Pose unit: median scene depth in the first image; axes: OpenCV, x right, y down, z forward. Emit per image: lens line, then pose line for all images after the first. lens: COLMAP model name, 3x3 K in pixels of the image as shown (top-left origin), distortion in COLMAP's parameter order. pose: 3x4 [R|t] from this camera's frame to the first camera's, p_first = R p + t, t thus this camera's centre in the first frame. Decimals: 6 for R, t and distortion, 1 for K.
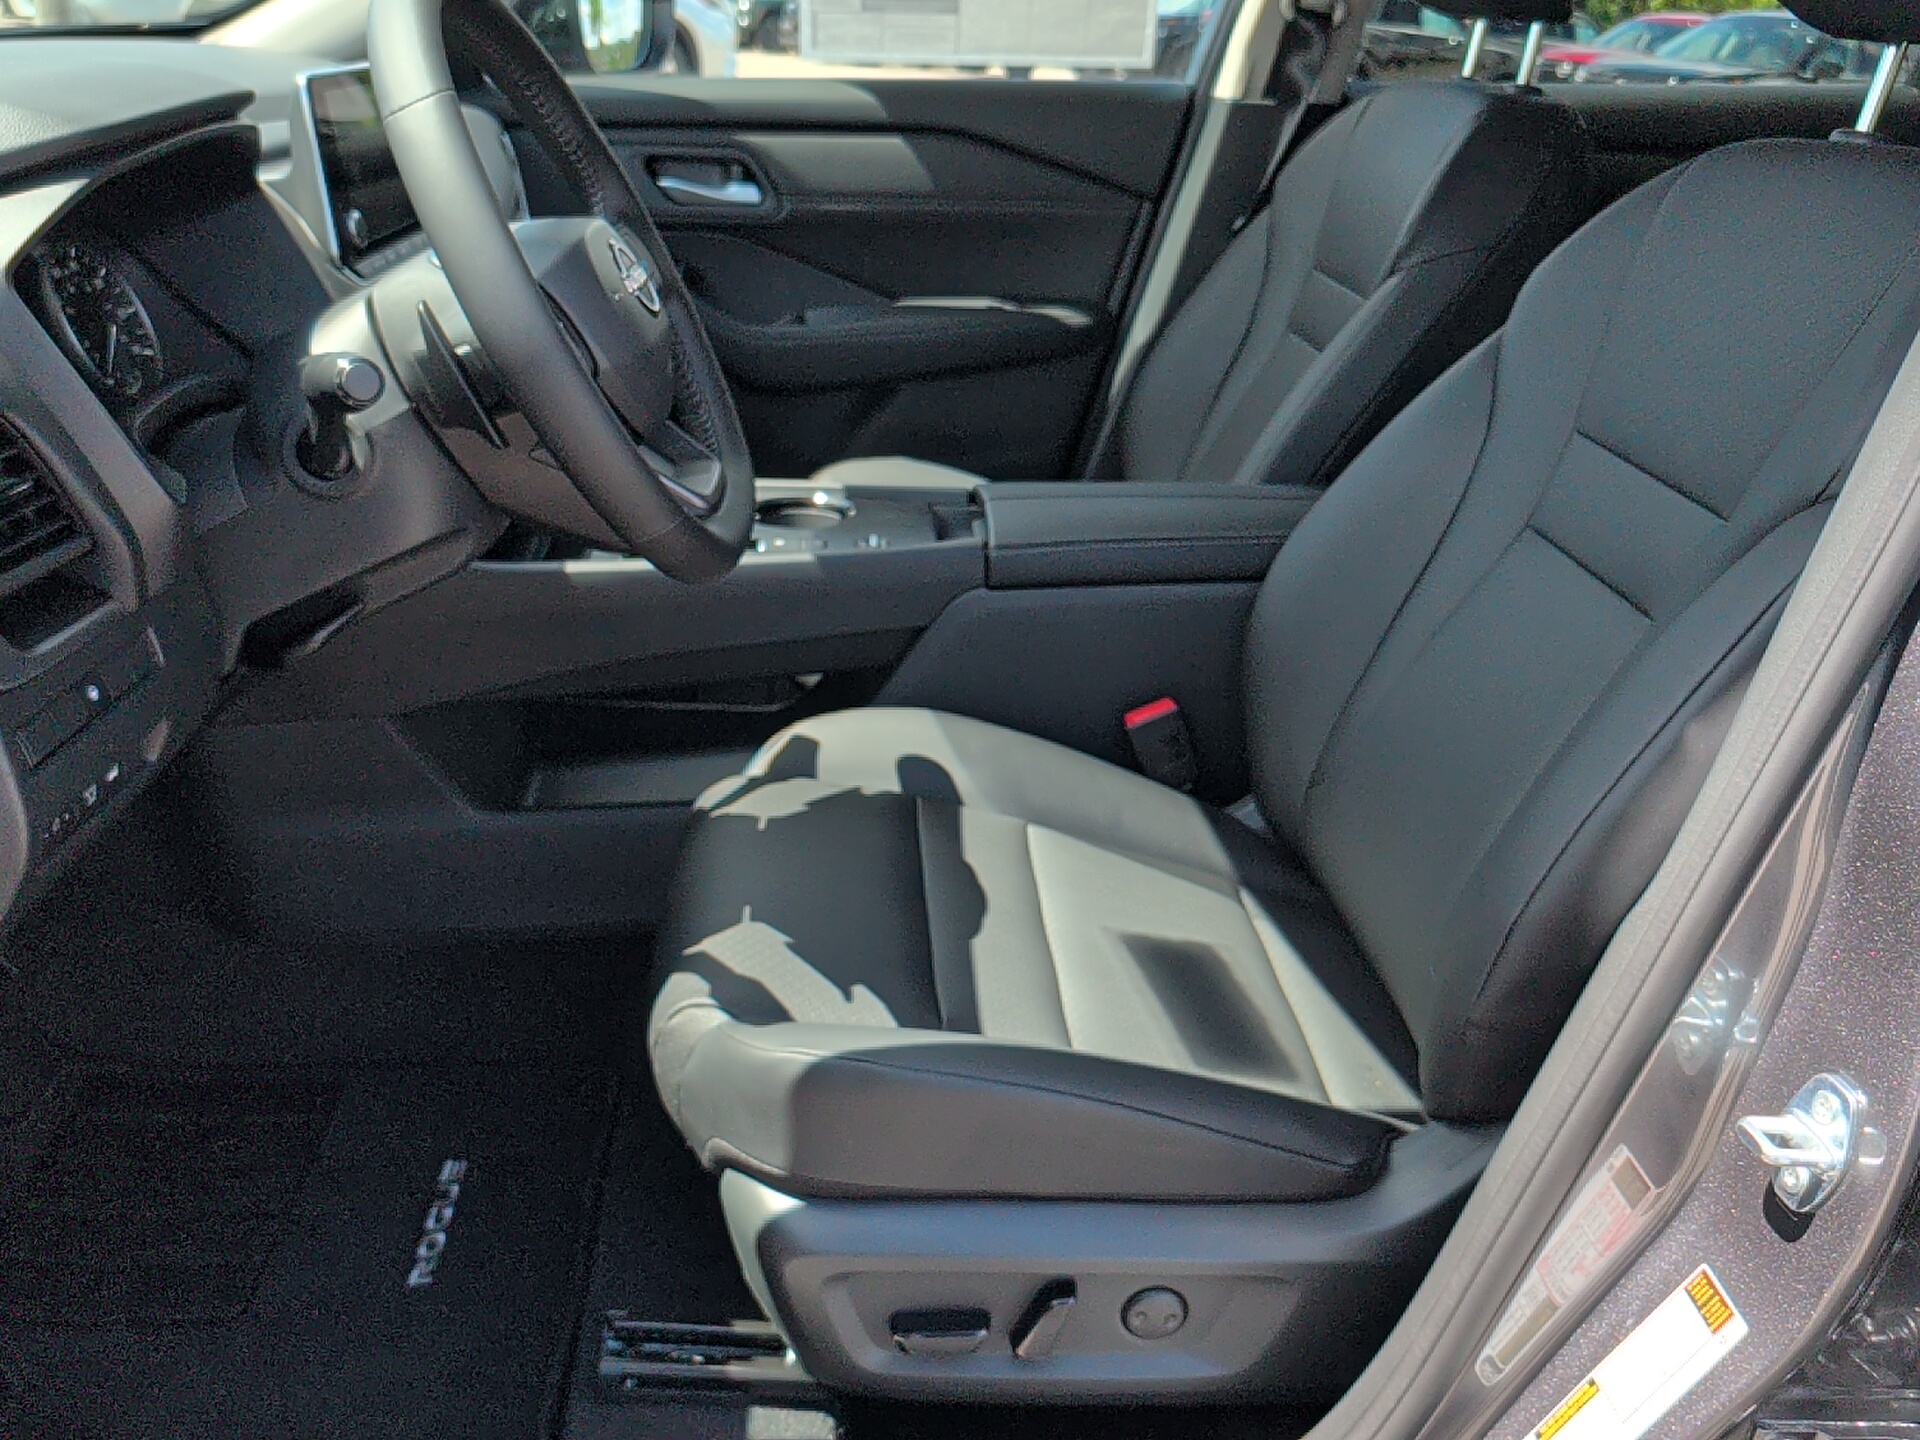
lens RADIAL K [[1793.5, 0, 960.0], [0, 1793.5, 720.0], [0, 0, 1]] dist [0.056374, -0.150440]
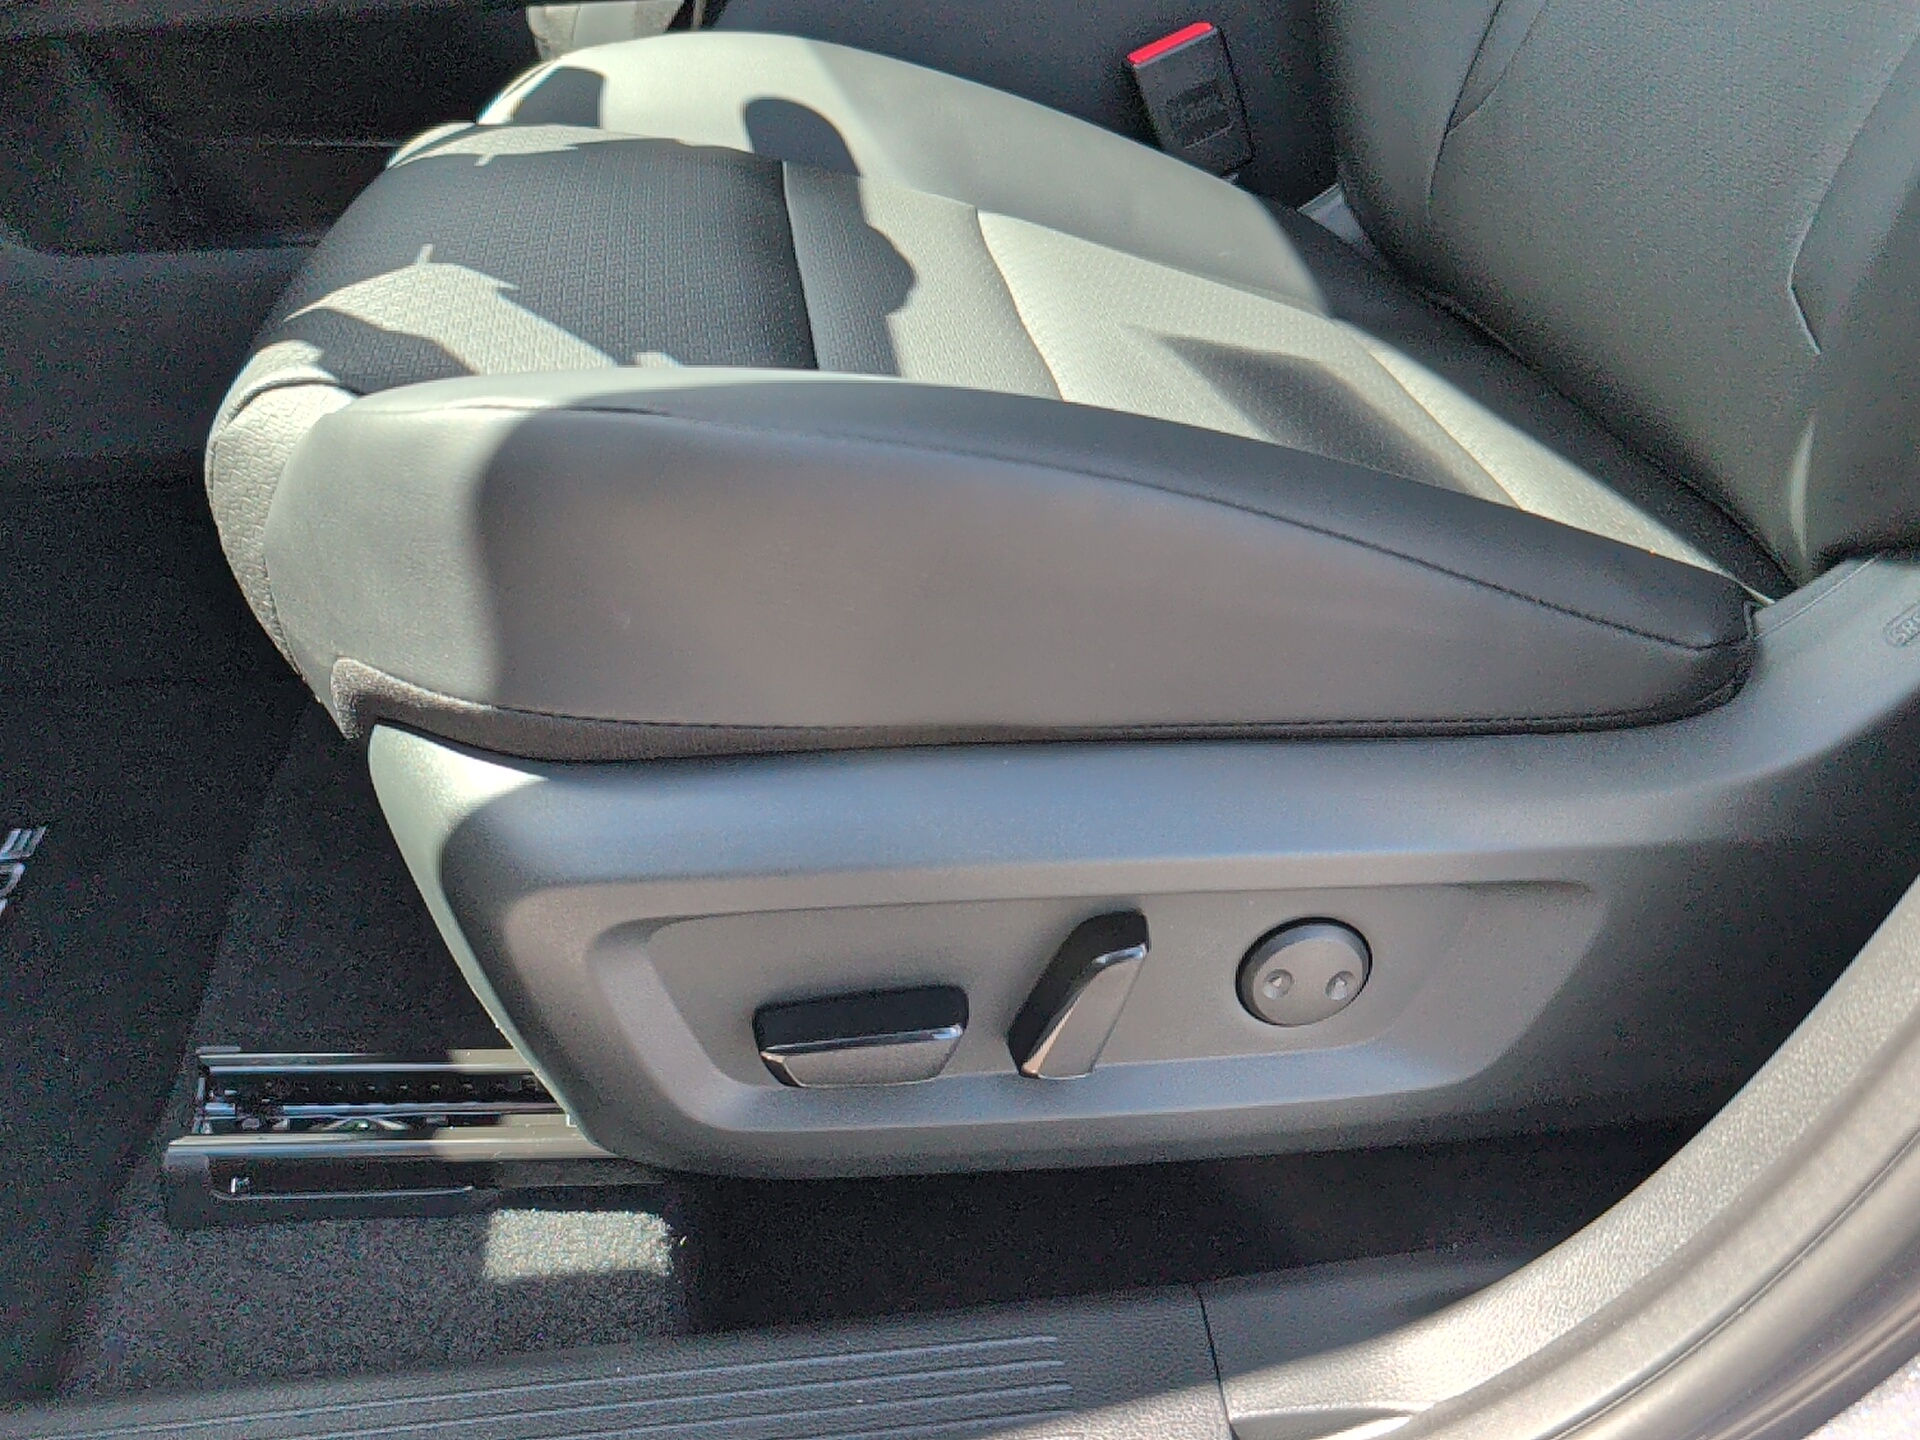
lens RADIAL K [[1793.5, 0, 960.0], [0, 1793.5, 720.0], [0, 0, 1]] dist [0.056374, -0.150440]
pose [[0.997728, -0.056817, 0.036196, 0.002495], [0.051710, 0.990284, 0.129091, 0.191777], [-0.043179, -0.126926, 0.990972, 0.526219]]
